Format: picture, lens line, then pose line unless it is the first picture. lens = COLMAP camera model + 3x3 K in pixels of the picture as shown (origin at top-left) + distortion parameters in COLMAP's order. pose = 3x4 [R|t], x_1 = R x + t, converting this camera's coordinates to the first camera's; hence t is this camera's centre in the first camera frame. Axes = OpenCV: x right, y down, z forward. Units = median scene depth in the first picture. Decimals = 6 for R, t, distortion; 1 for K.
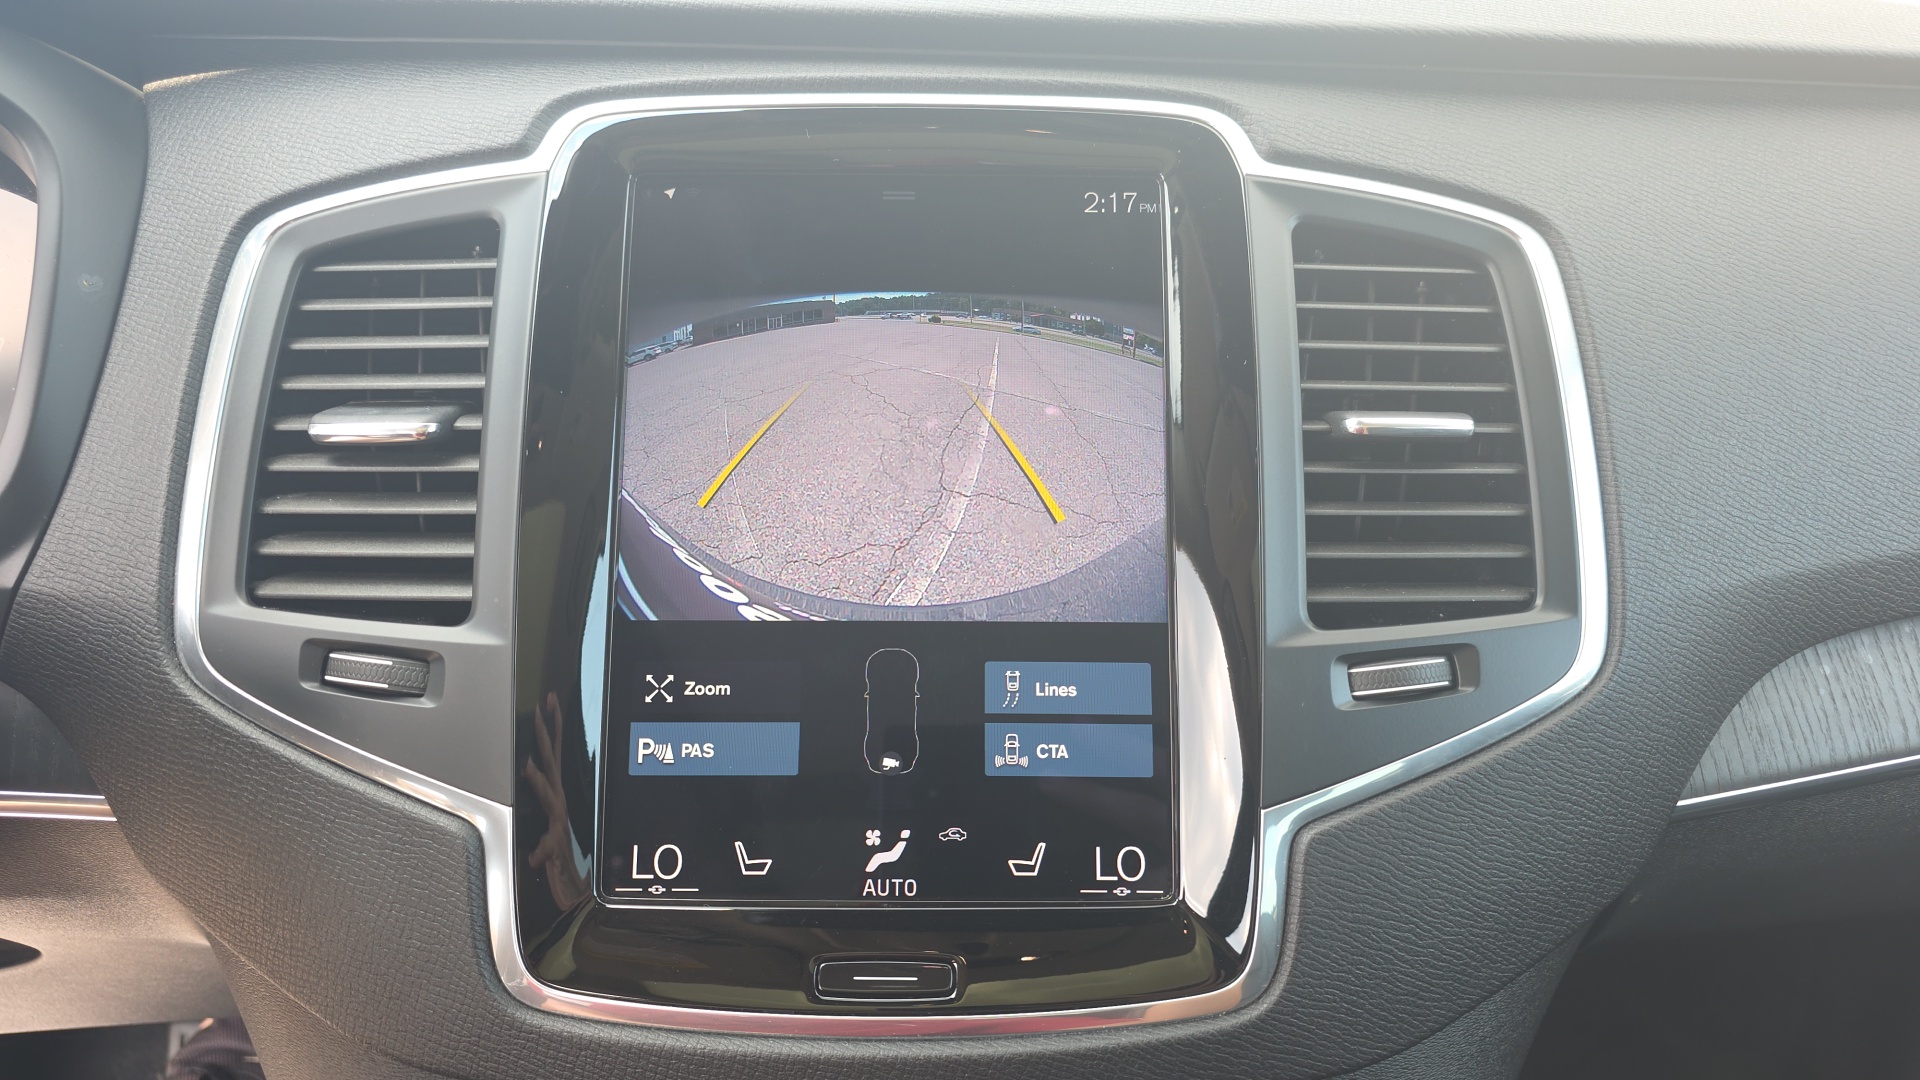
lens RADIAL K [[1301.4, 0, 960.1], [0, 1301.4, 526.5], [0, 0, 1]] dist [0.049435, -0.053959]
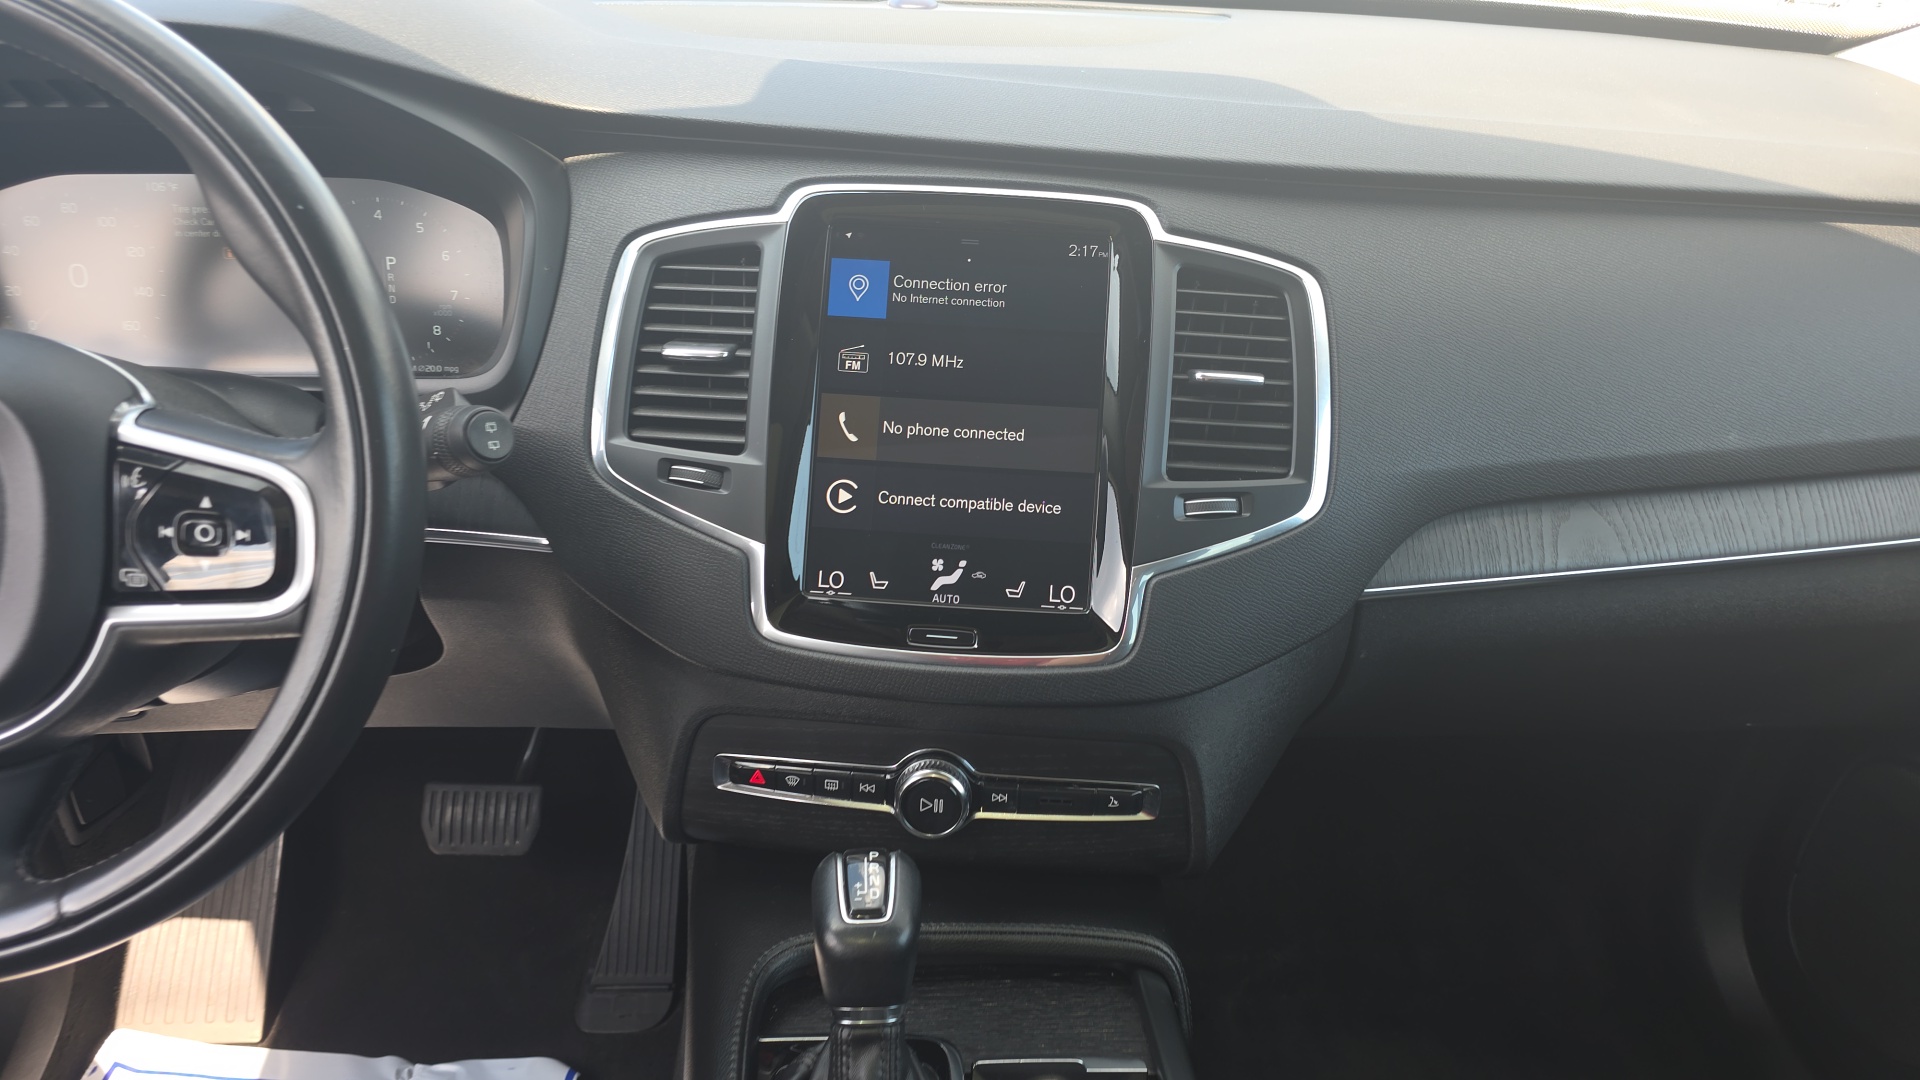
lens RADIAL K [[1301.4, 0, 953.8], [0, 1301.4, 575.3], [0, 0, 1]] dist [0.049435, -0.053959]
pose [[0.997251, 0.057247, -0.047041, 0.047983], [-0.053801, 0.995988, 0.071511, 0.094936], [0.050946, -0.068783, 0.996330, -0.944415]]
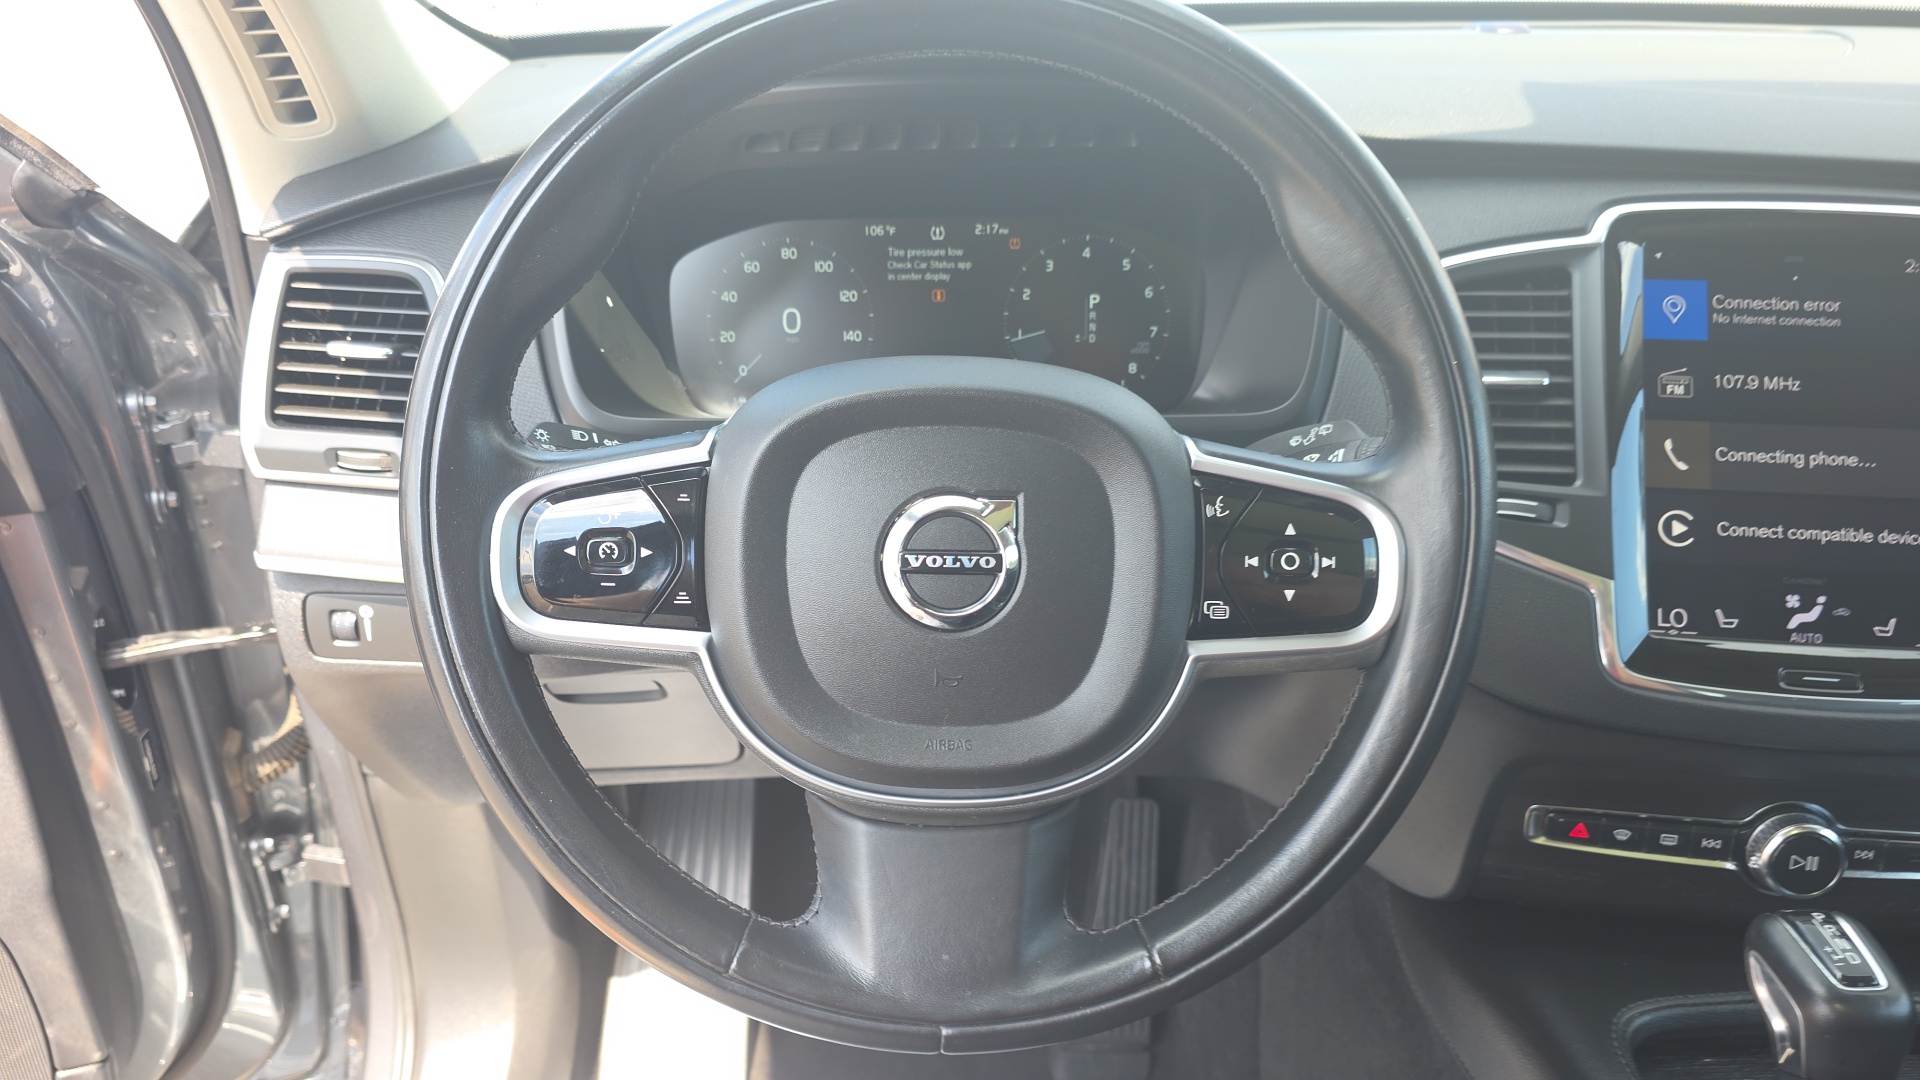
lens RADIAL K [[1301.4, 0, 944.0], [0, 1301.4, 557.8], [0, 0, 1]] dist [0.049435, -0.053959]
pose [[0.992649, 0.044853, -0.112414, -1.026084], [-0.042410, 0.998811, 0.024030, 0.165285], [0.113358, -0.019086, 0.993371, -0.951883]]
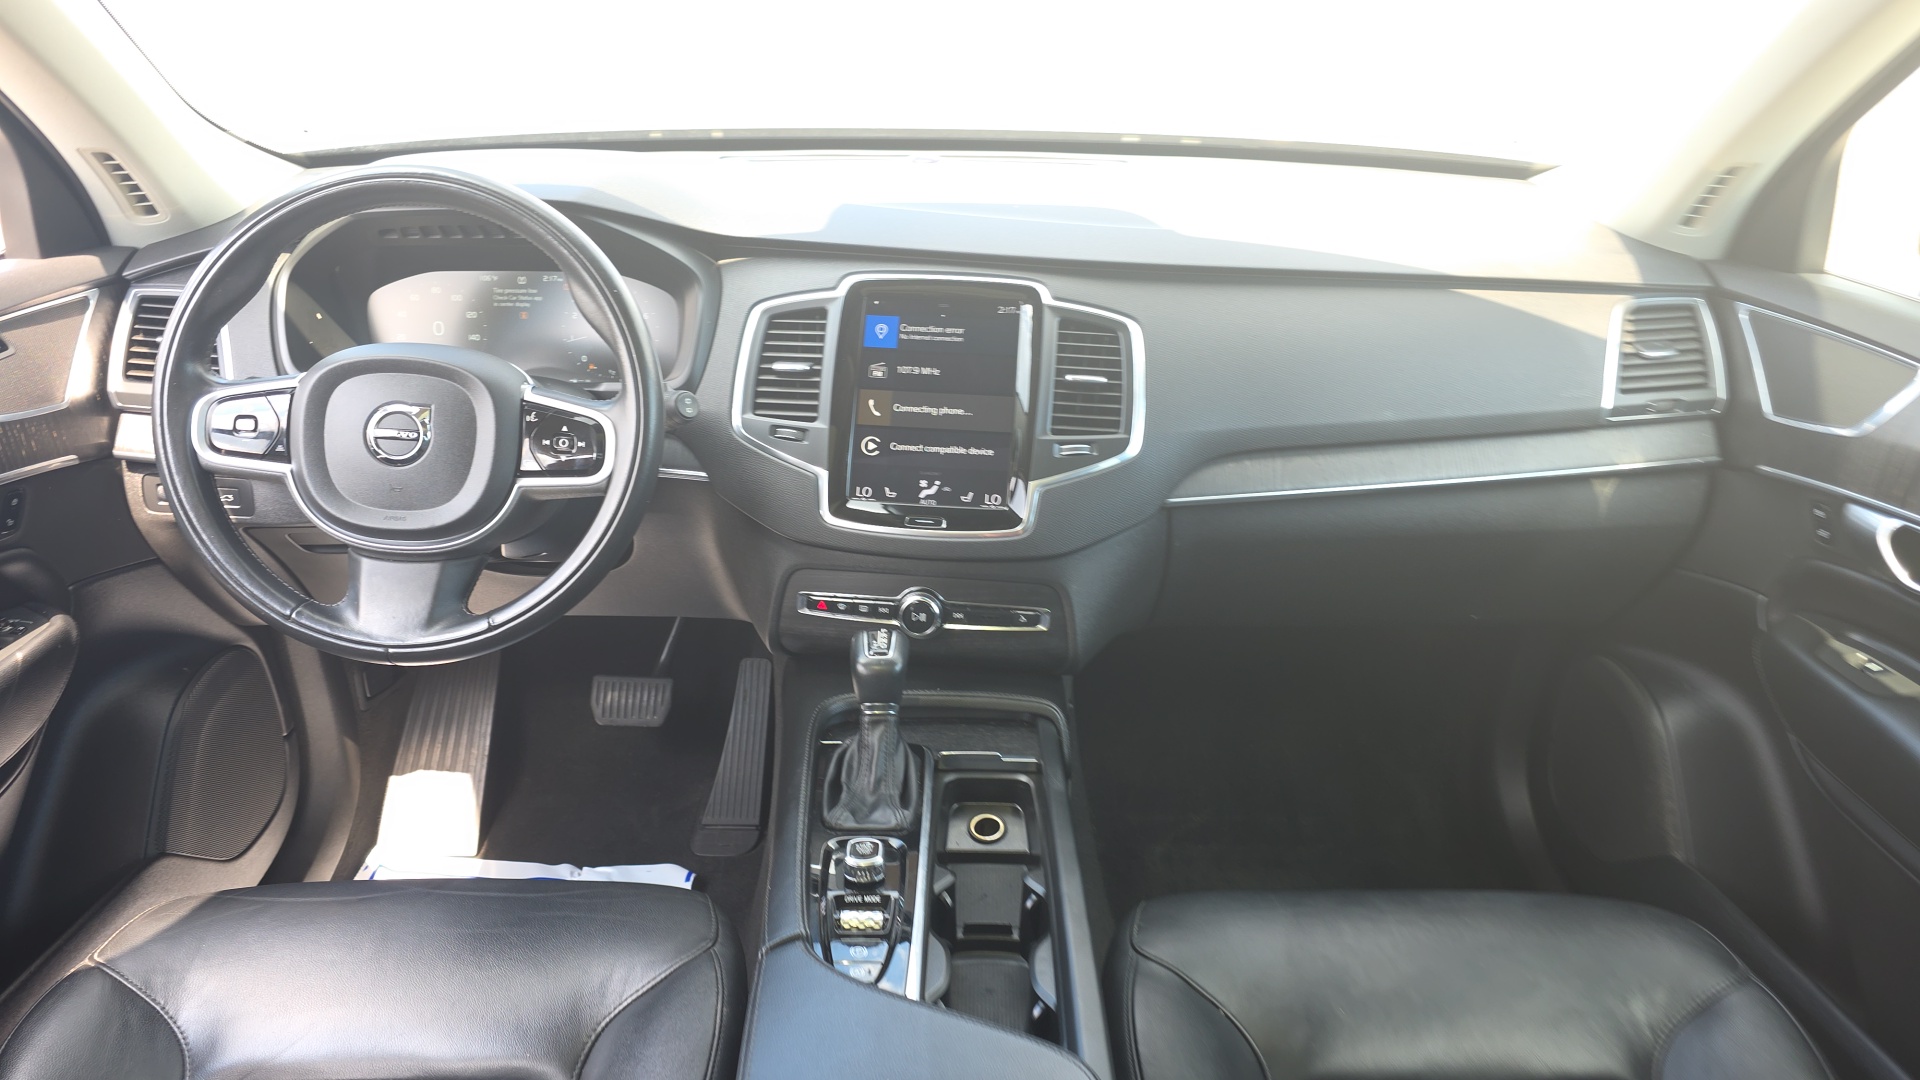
lens RADIAL K [[1301.4, 0, 947.3], [0, 1301.4, 534.5], [0, 0, 1]] dist [0.049435, -0.053959]
pose [[0.993151, 0.055032, -0.103063, 0.356695], [-0.056108, 0.998396, -0.007565, 0.375888], [0.102481, 0.013296, 0.994646, -2.434351]]
